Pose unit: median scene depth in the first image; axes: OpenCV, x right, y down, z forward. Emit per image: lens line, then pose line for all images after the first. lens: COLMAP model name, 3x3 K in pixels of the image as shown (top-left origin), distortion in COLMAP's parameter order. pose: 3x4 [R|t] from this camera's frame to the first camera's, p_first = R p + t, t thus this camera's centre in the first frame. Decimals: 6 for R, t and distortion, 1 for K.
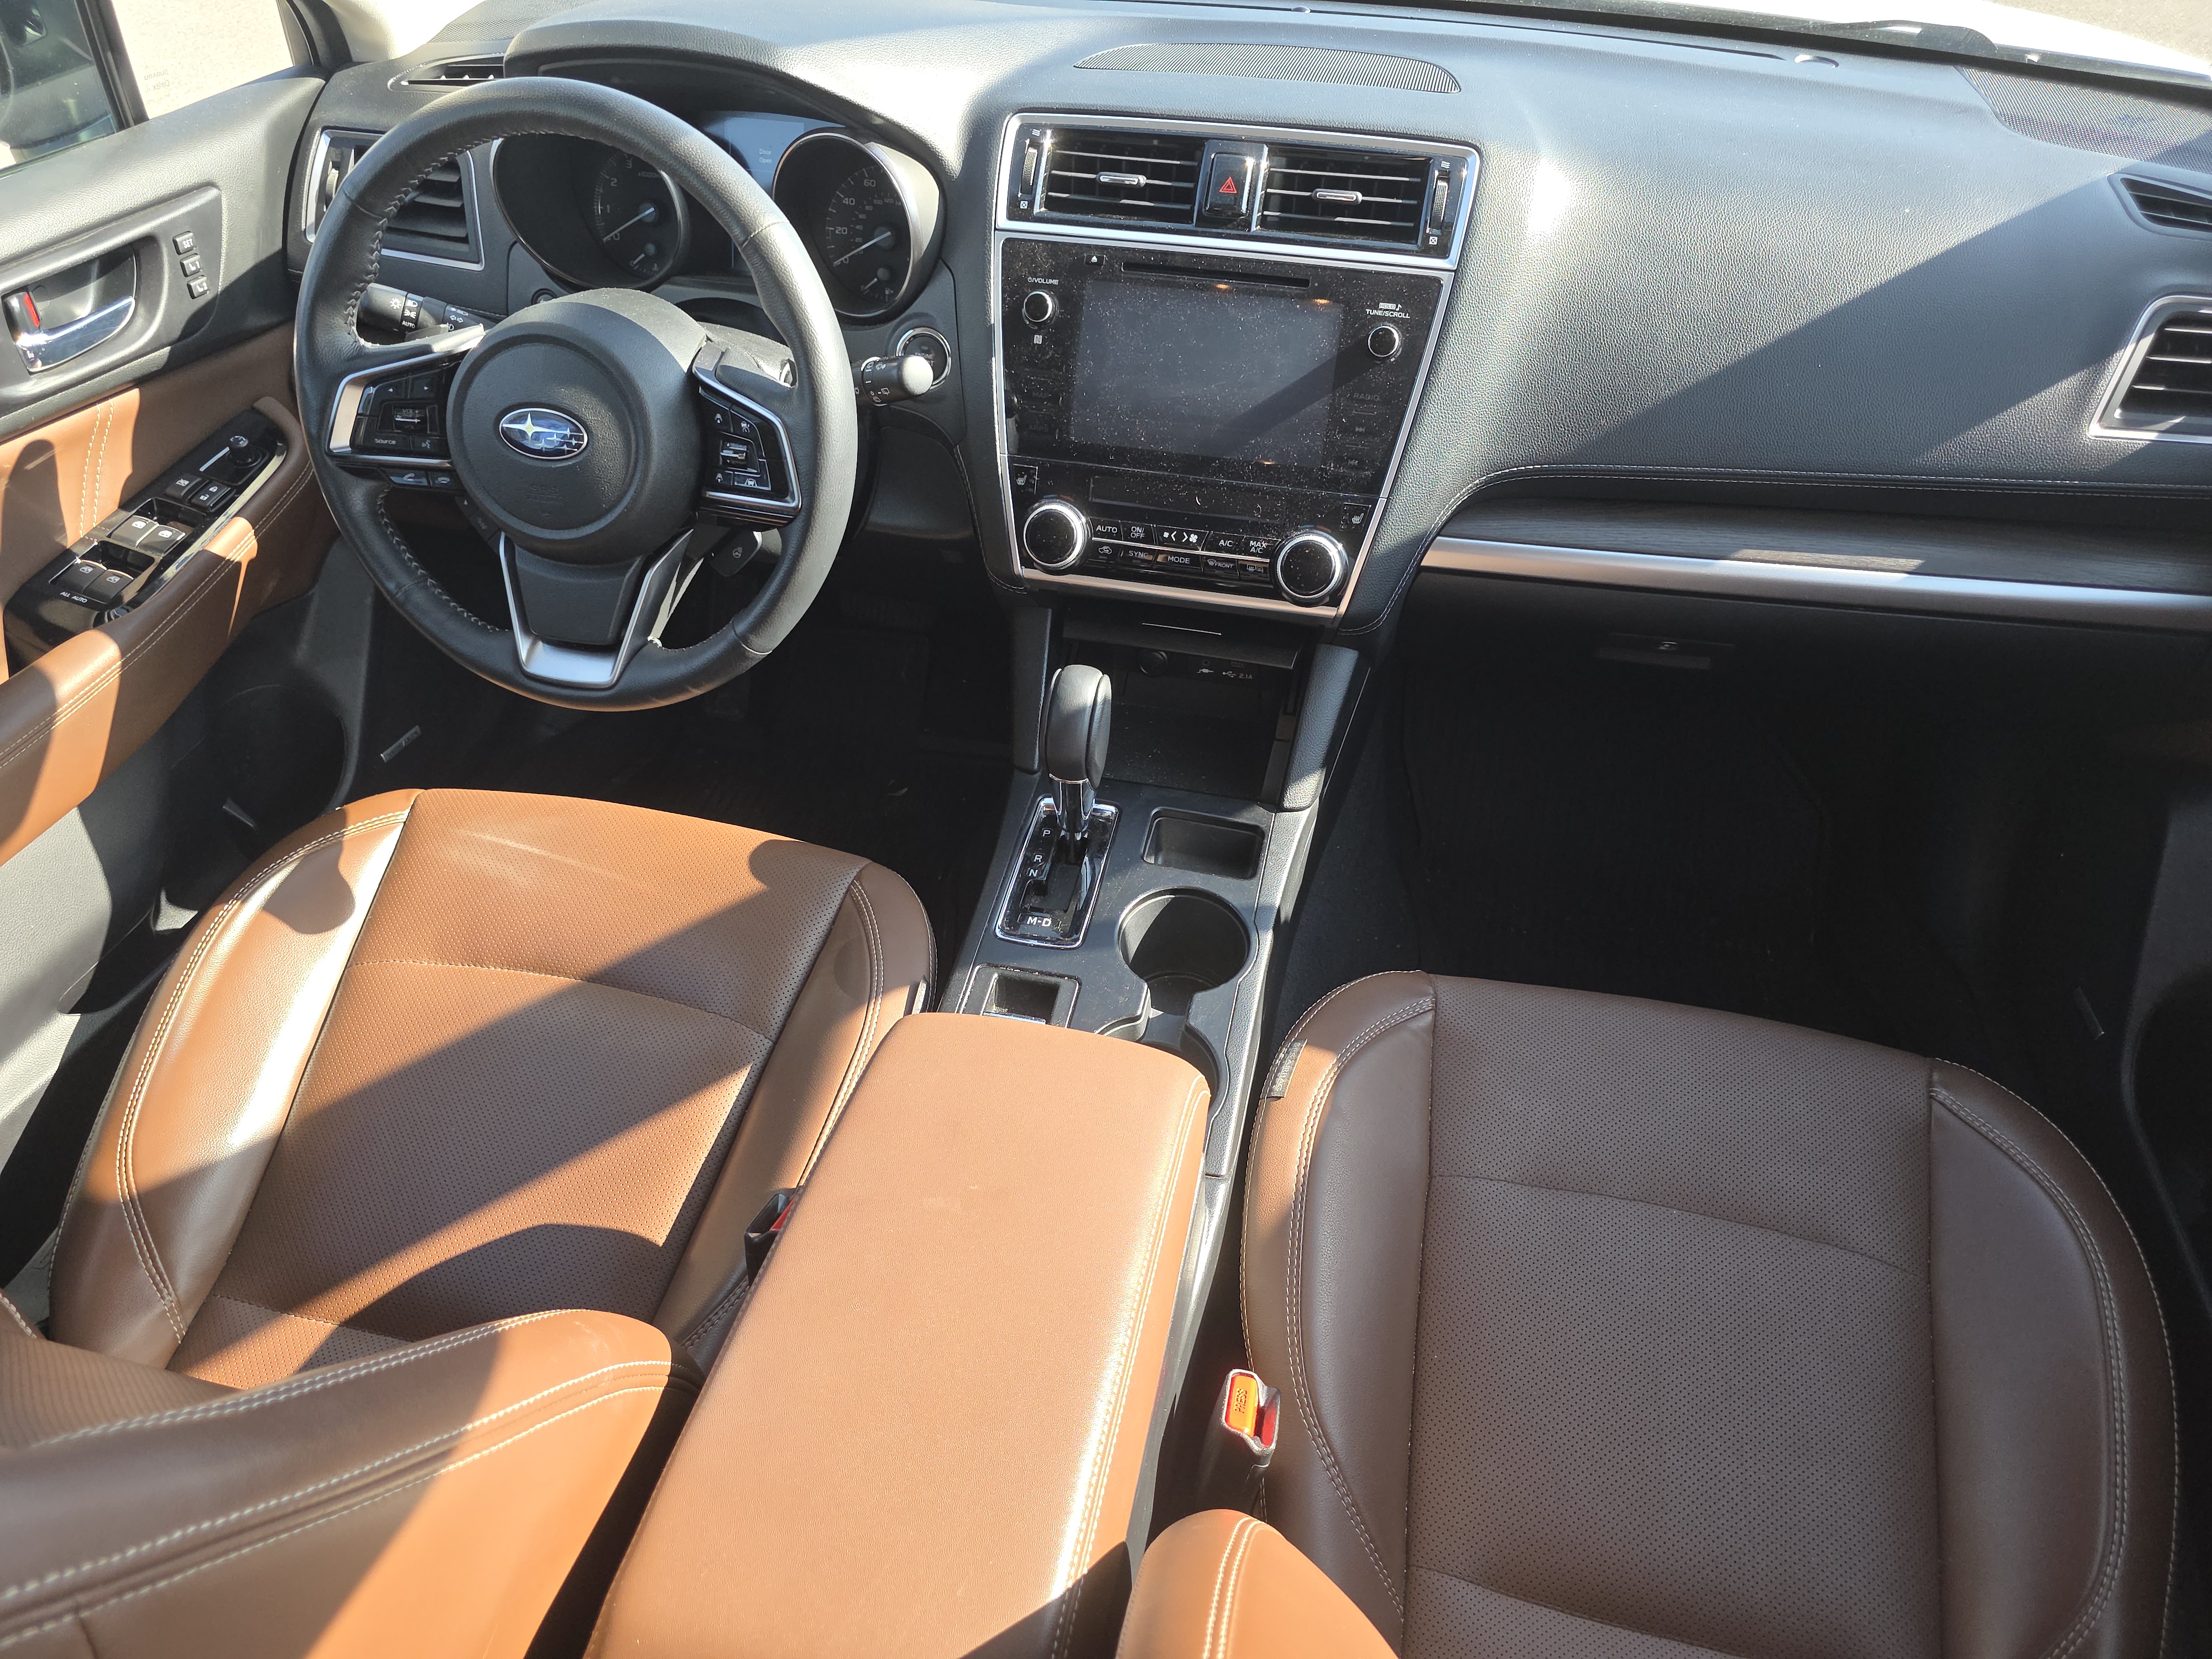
lens RADIAL K [[1508.9, 0, 1097.6], [0, 1508.9, 837.1], [0, 0, 1]] dist [0.027945, -0.027128]
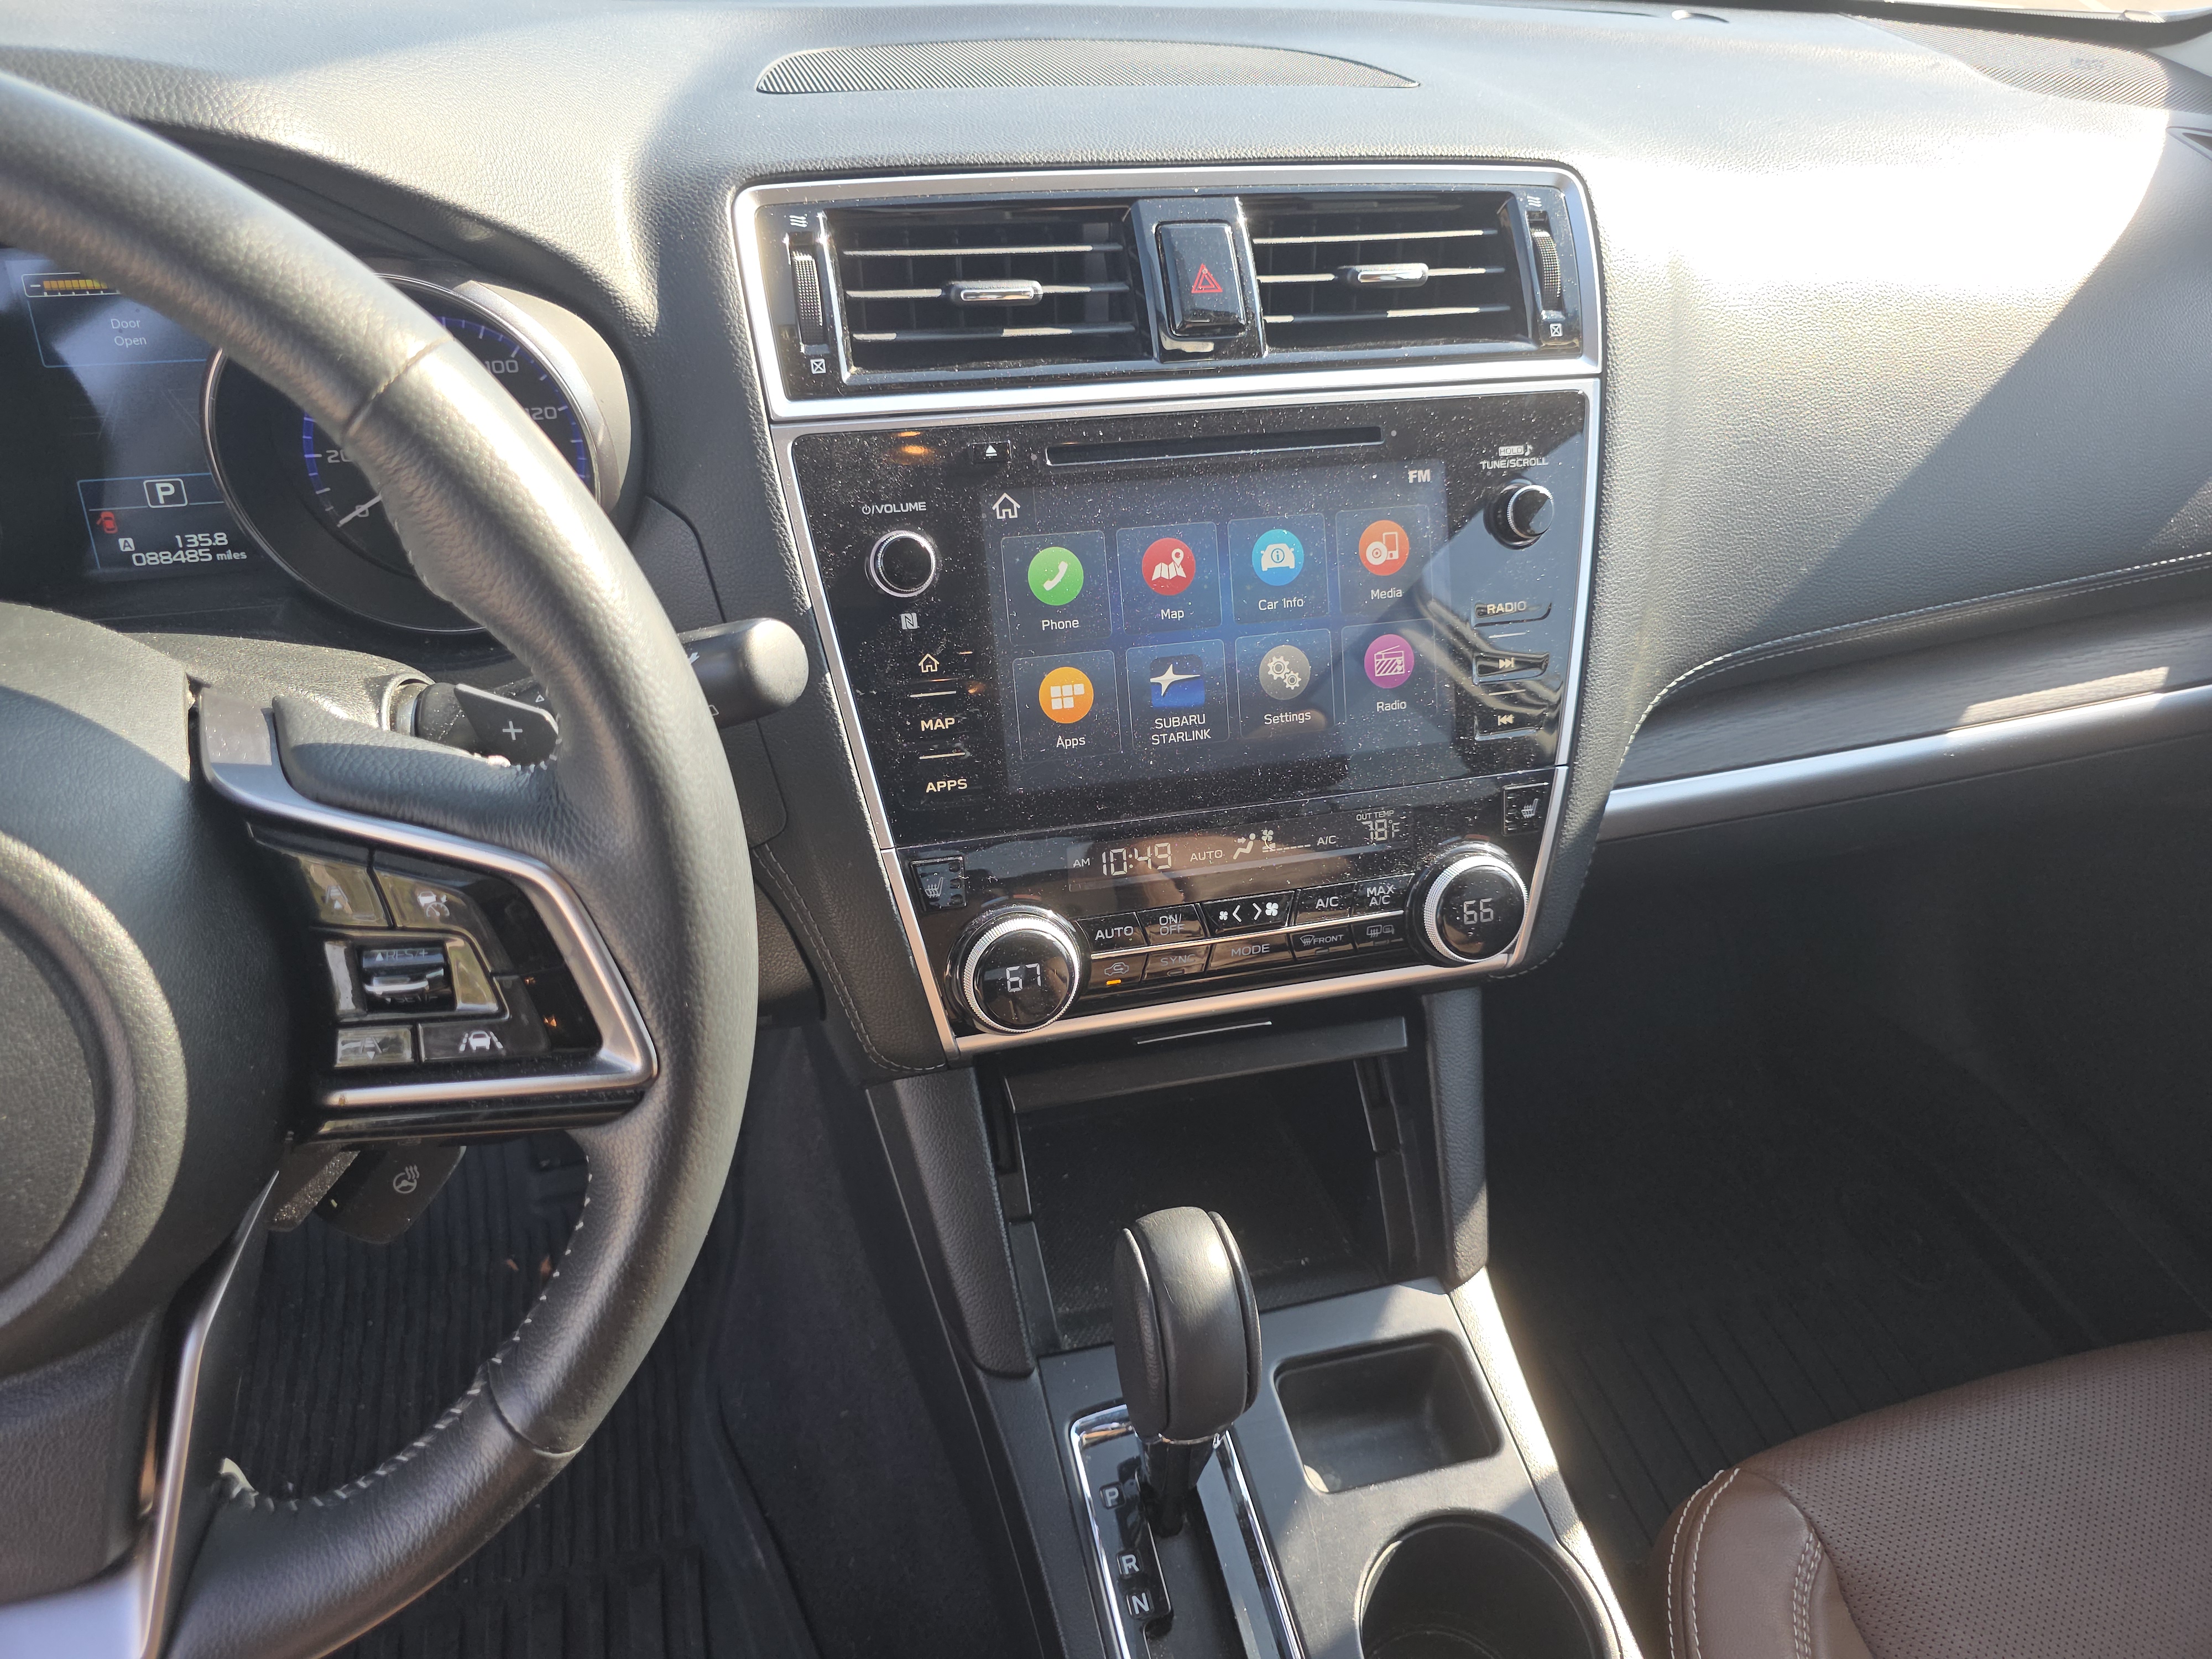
lens RADIAL K [[1508.9, 0, 1116.4], [0, 1508.9, 829.4], [0, 0, 1]] dist [0.027945, -0.027128]
pose [[0.879978, -0.263541, 0.395201, -0.197035], [0.274640, 0.961098, 0.029381, -0.260289], [-0.387570, 0.082684, 0.918125, 0.522775]]
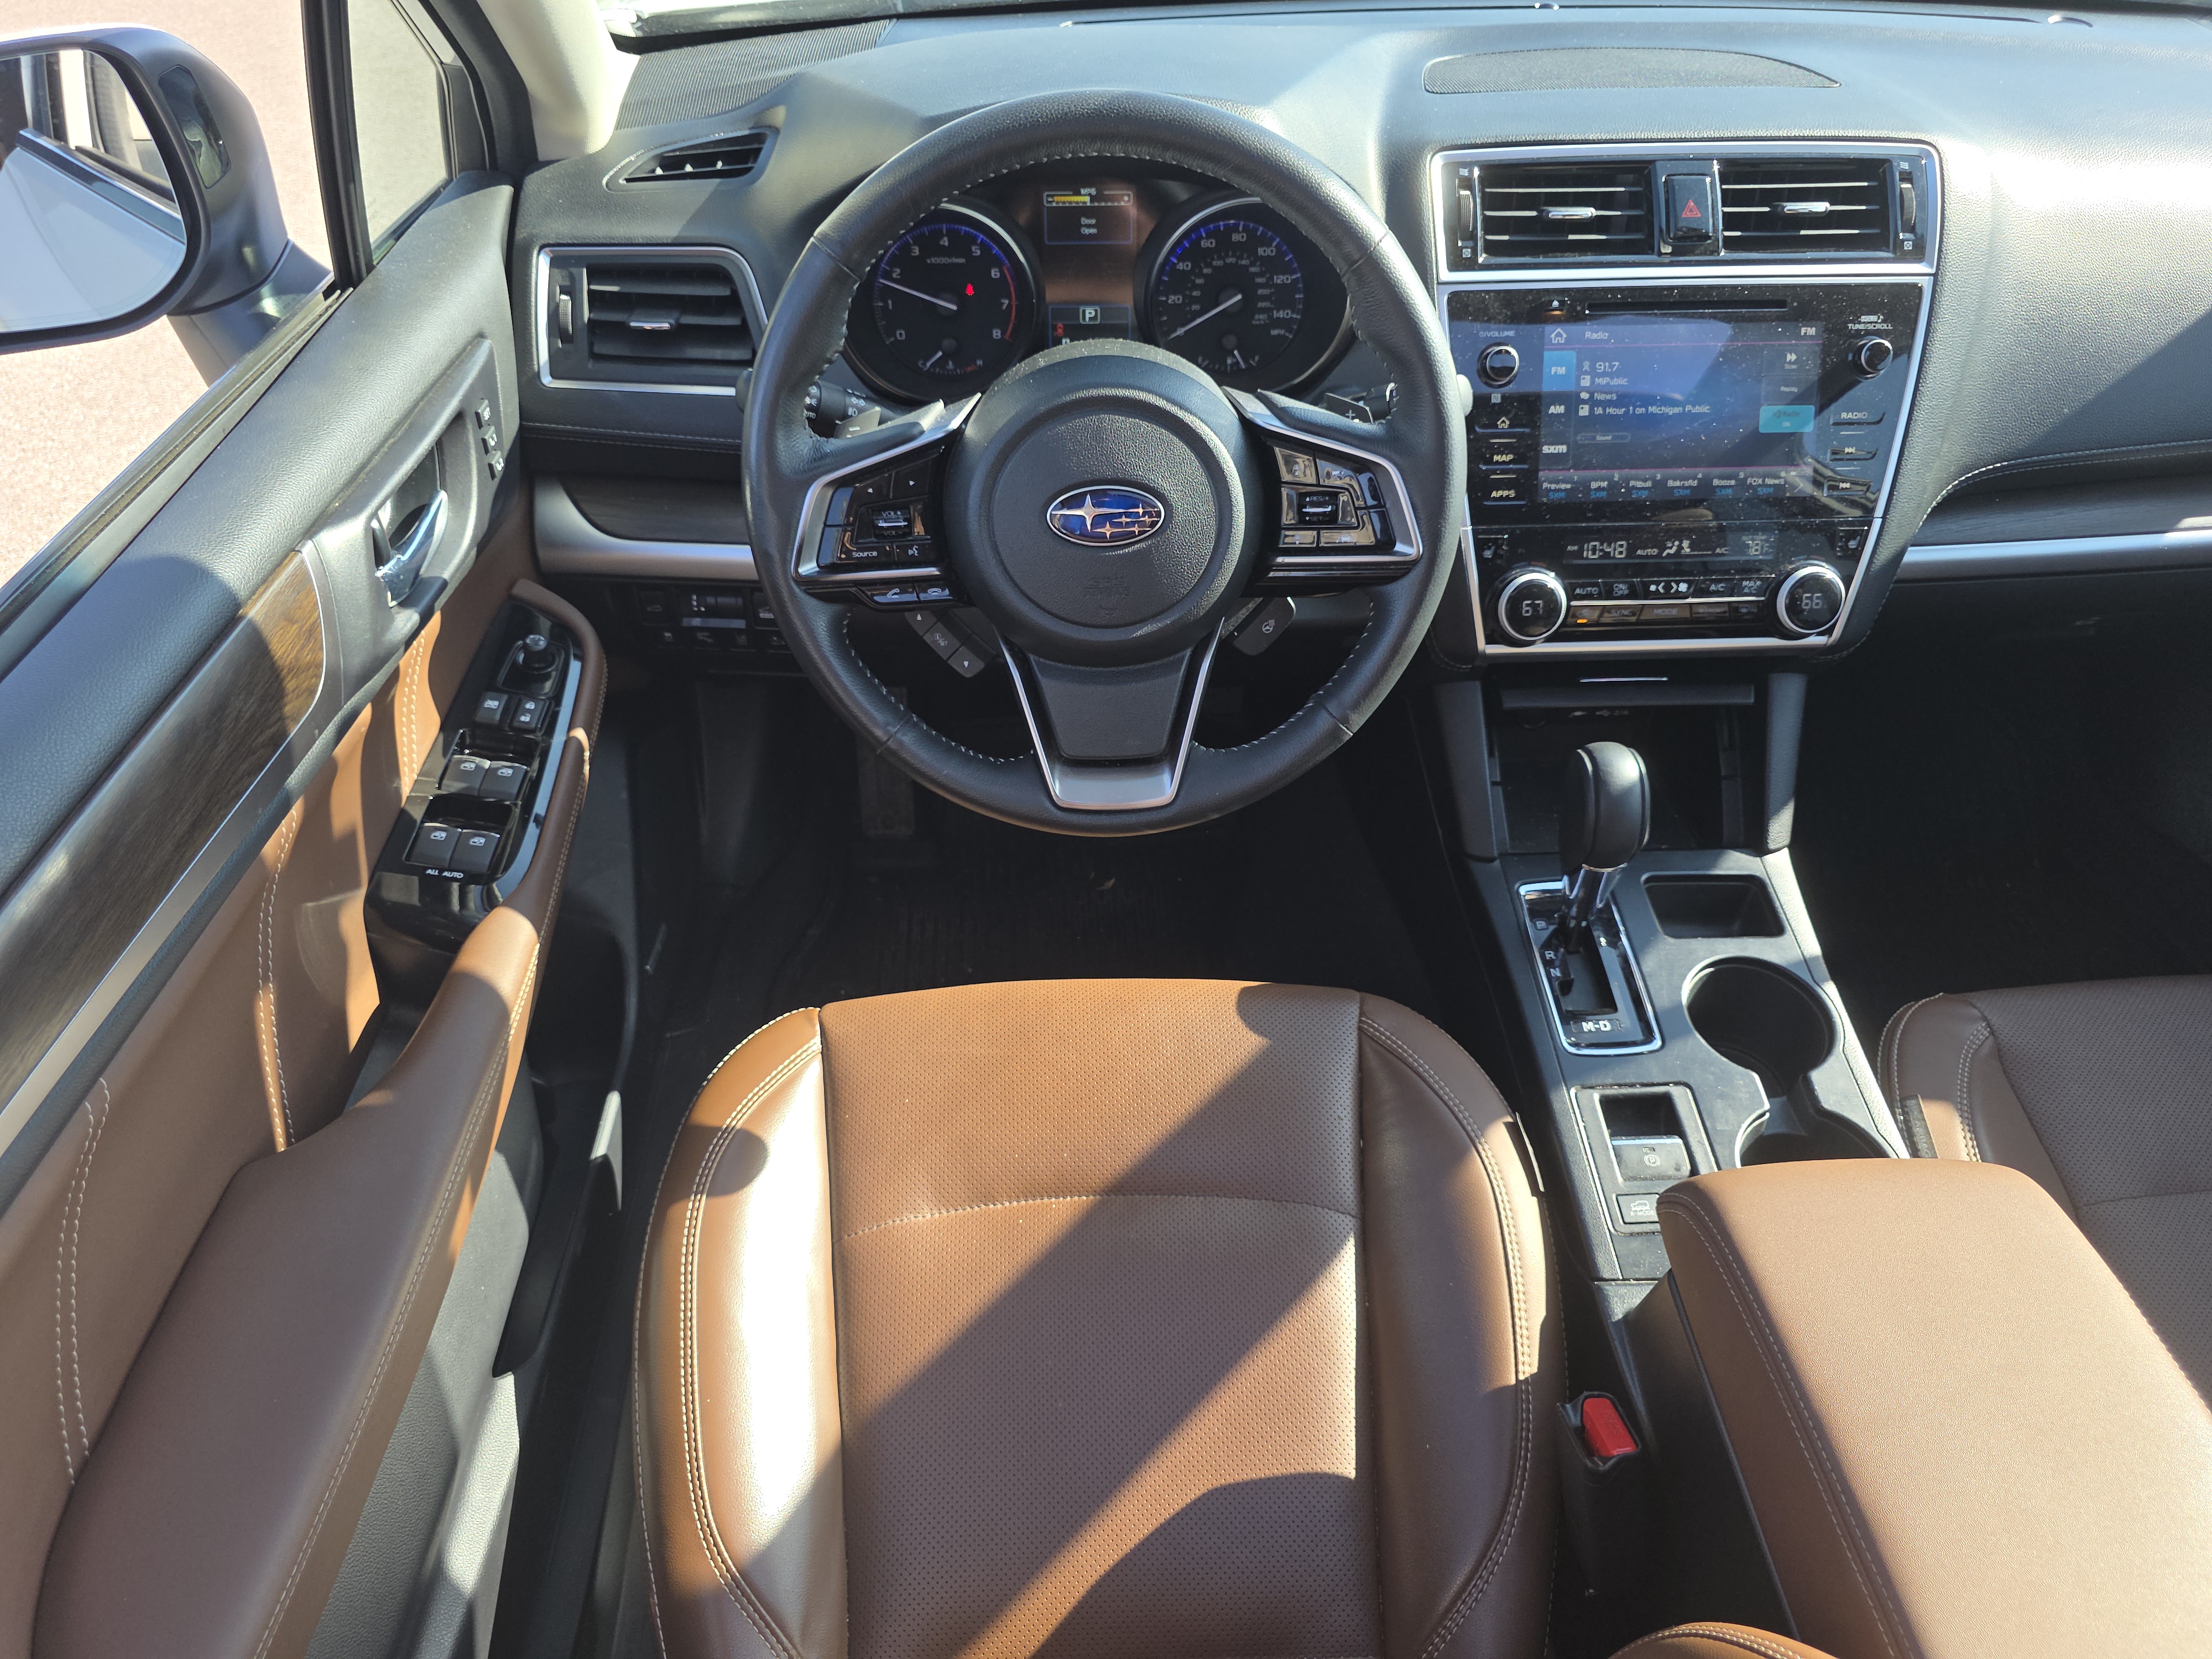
lens RADIAL K [[1508.9, 0, 1112.6], [0, 1508.9, 845.6], [0, 0, 1]] dist [0.027945, -0.027128]
pose [[0.963602, -0.183811, 0.194128, -0.493281], [0.179870, 0.982960, 0.037892, -0.141180], [-0.197785, -0.001595, 0.980244, 0.152258]]
